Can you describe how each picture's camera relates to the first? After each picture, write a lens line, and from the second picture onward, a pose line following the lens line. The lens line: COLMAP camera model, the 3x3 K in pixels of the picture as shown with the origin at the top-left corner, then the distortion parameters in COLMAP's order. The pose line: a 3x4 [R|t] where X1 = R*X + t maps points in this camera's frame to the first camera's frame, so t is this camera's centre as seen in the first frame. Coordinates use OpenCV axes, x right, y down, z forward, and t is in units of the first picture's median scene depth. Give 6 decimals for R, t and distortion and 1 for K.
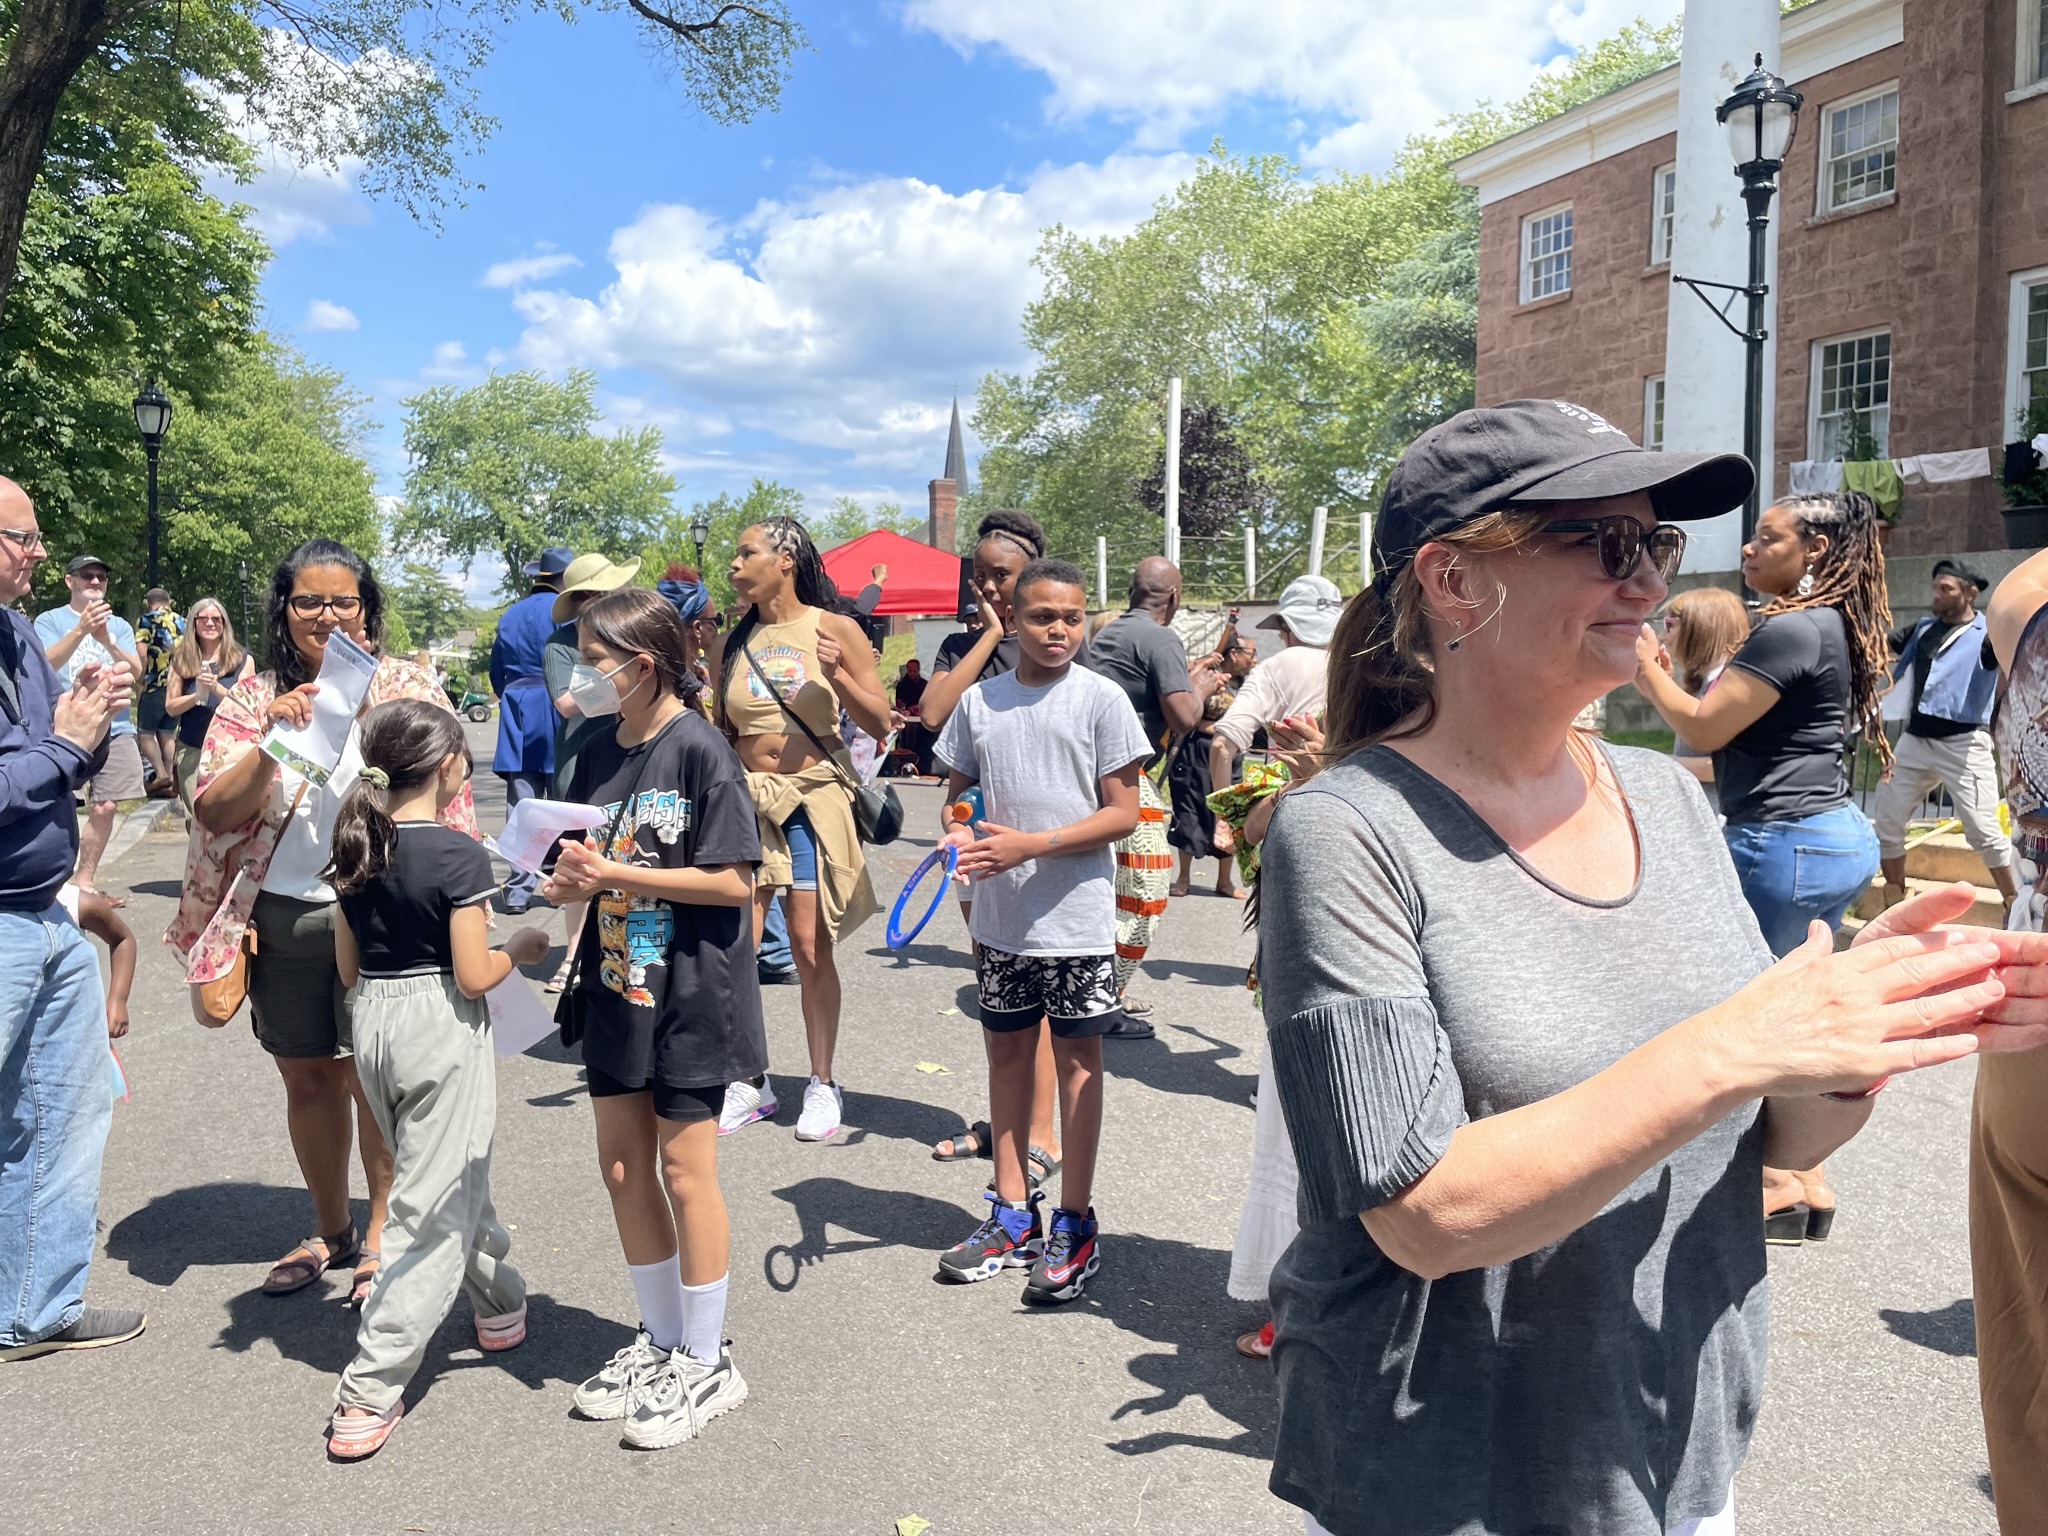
lens RADIAL K [[1551.6, 0, 1019.7], [0, 1551.6, 735.4], [0, 0, 1]] dist [0.095197, -0.123380]
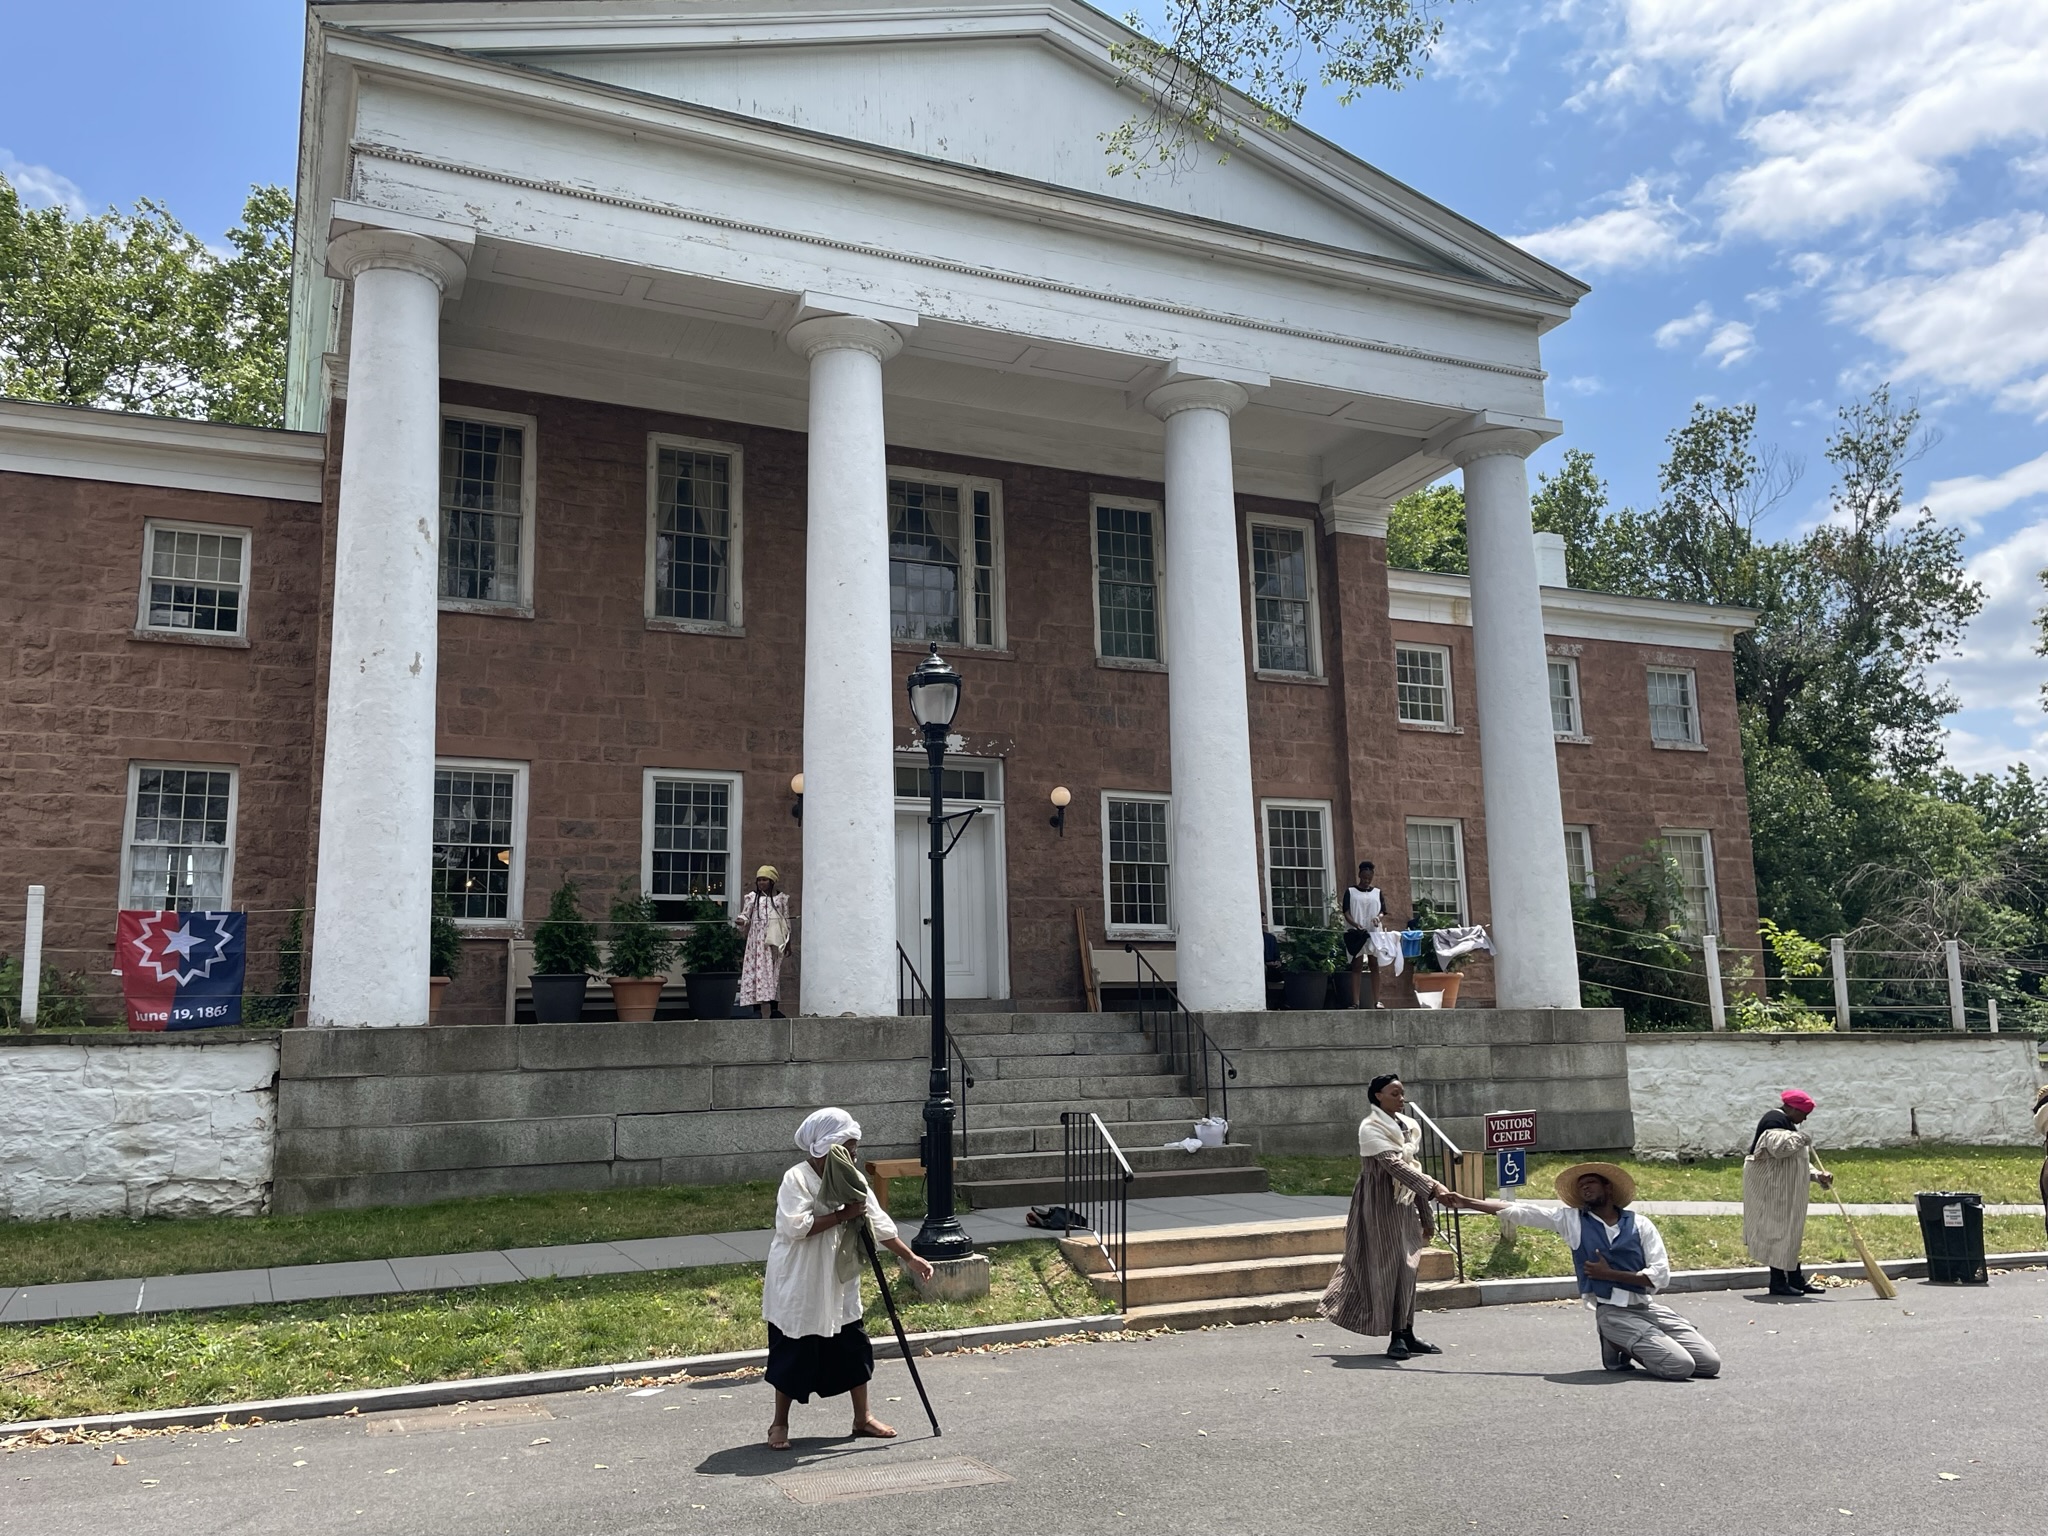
lens RADIAL K [[1640.2, 0, 1020.7], [0, 1640.2, 759.3], [0, 0, 1]] dist [0.098657, -0.122457]
pose [[-0.007233, 0.166722, 0.985977, -0.458748], [0.066857, 0.983878, -0.165877, -0.056684], [-0.997736, 0.064719, -0.018263, 0.510853]]
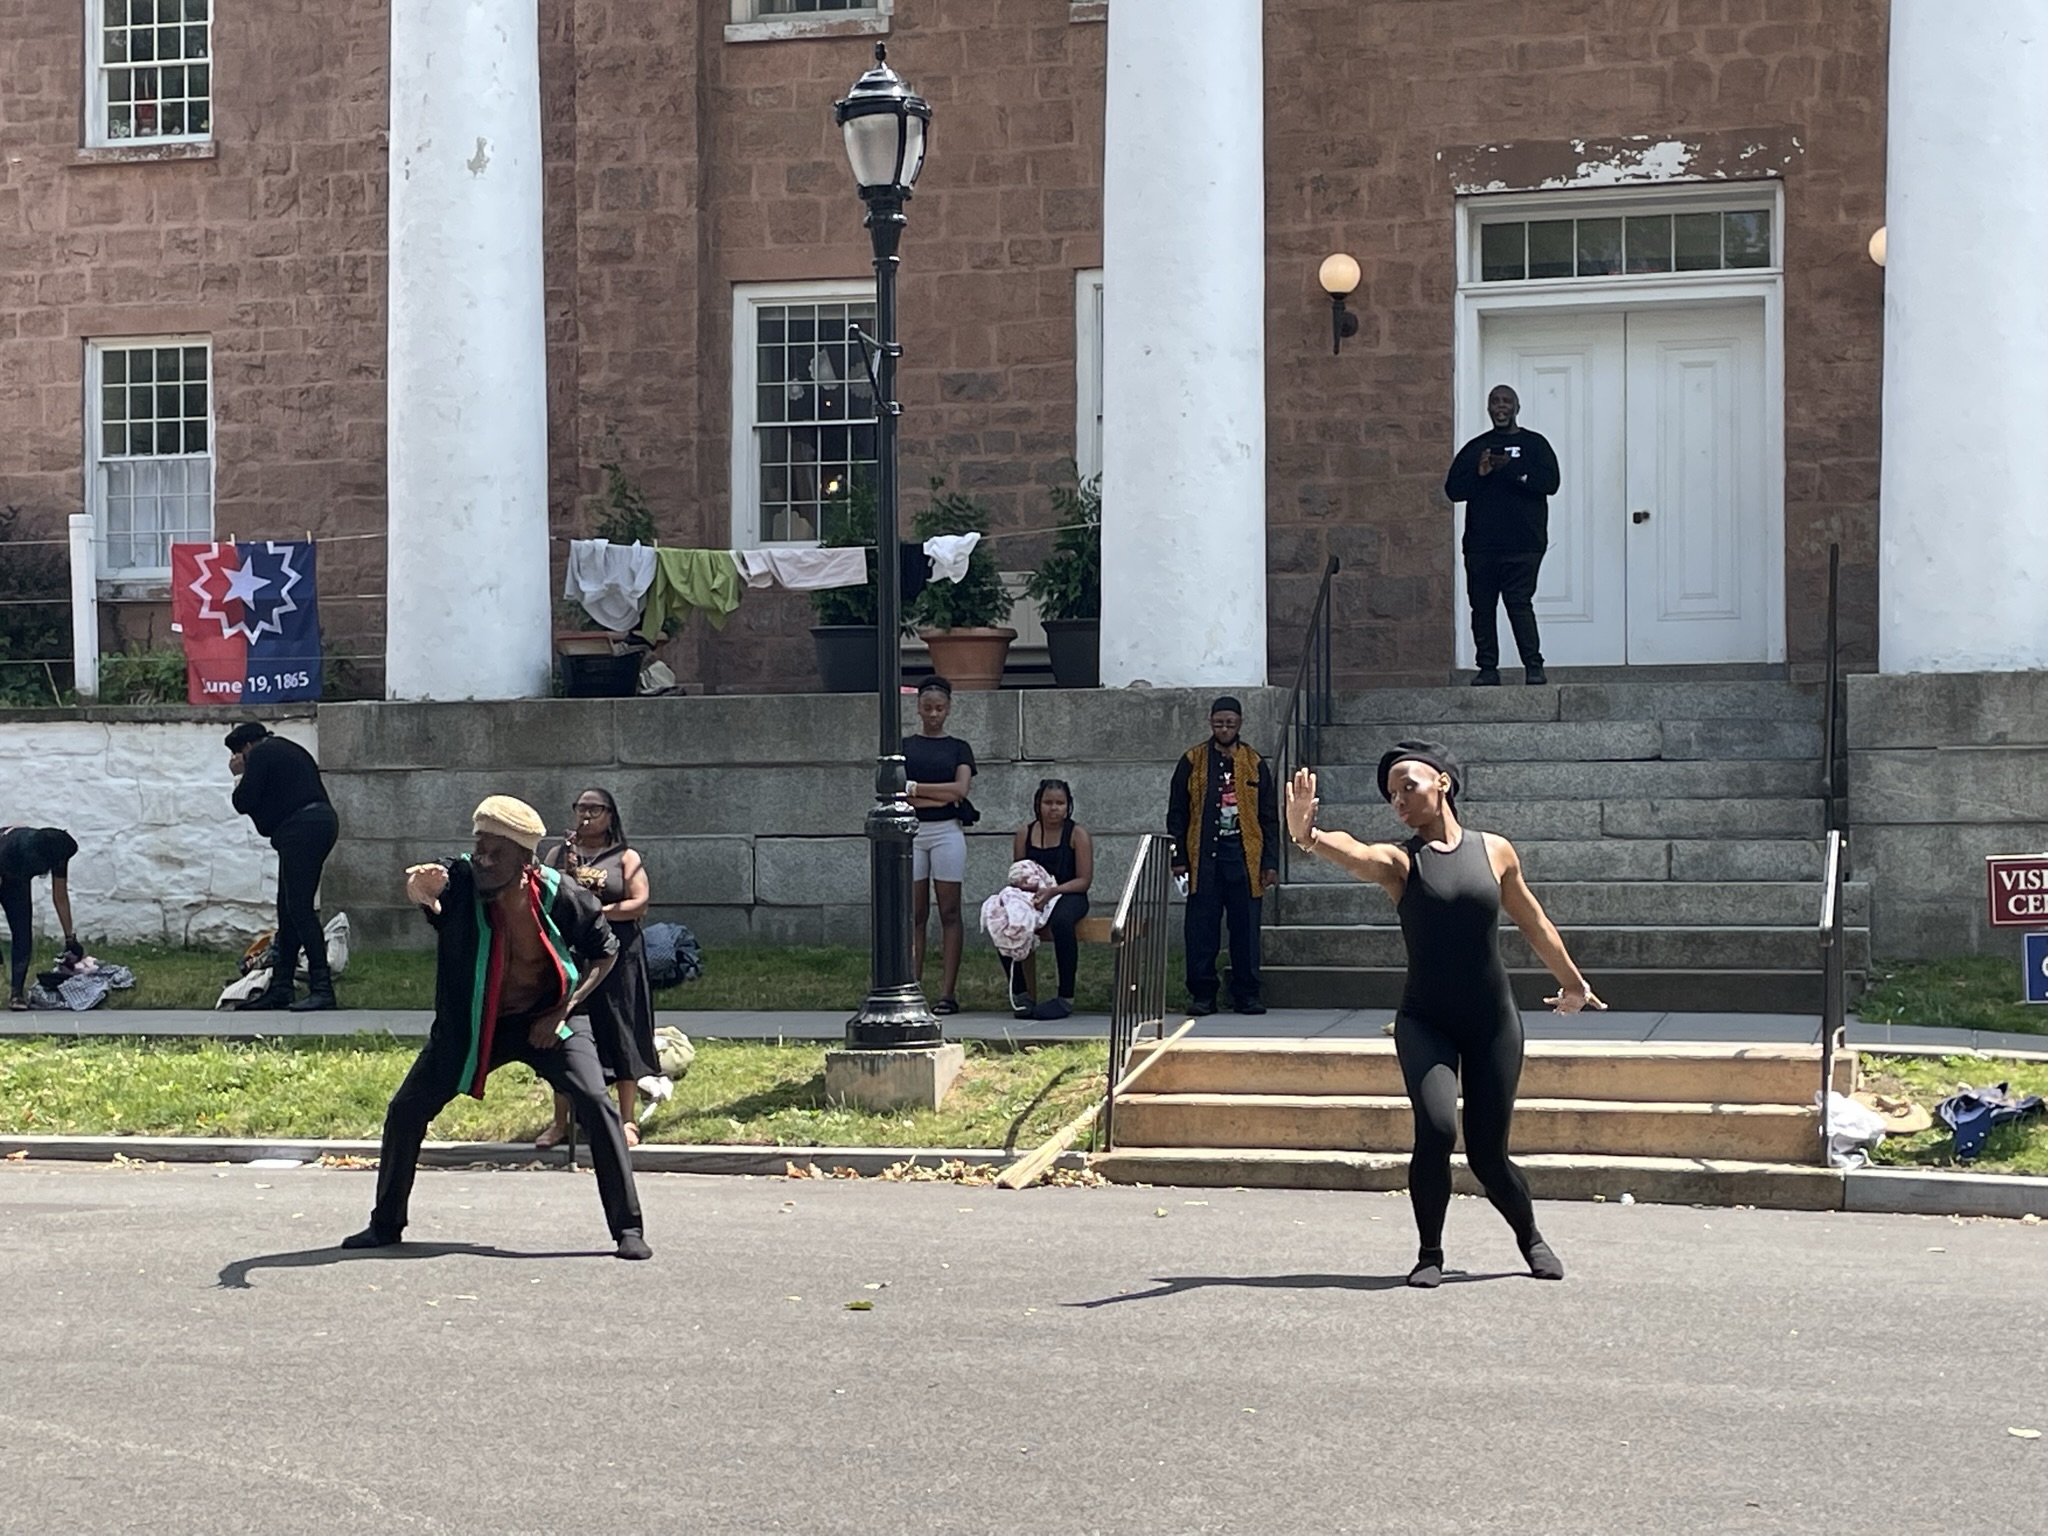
lens RADIAL K [[3556.1, 0, 1015.0], [0, 3556.1, 794.8], [0, 0, 1]] dist [0.116002, 0.000000]
pose [[0.626136, 0.005966, 0.779691, -0.451755], [0.042656, 0.998211, -0.041893, 0.004523], [-0.778546, 0.059490, 0.624761, -0.062373]]
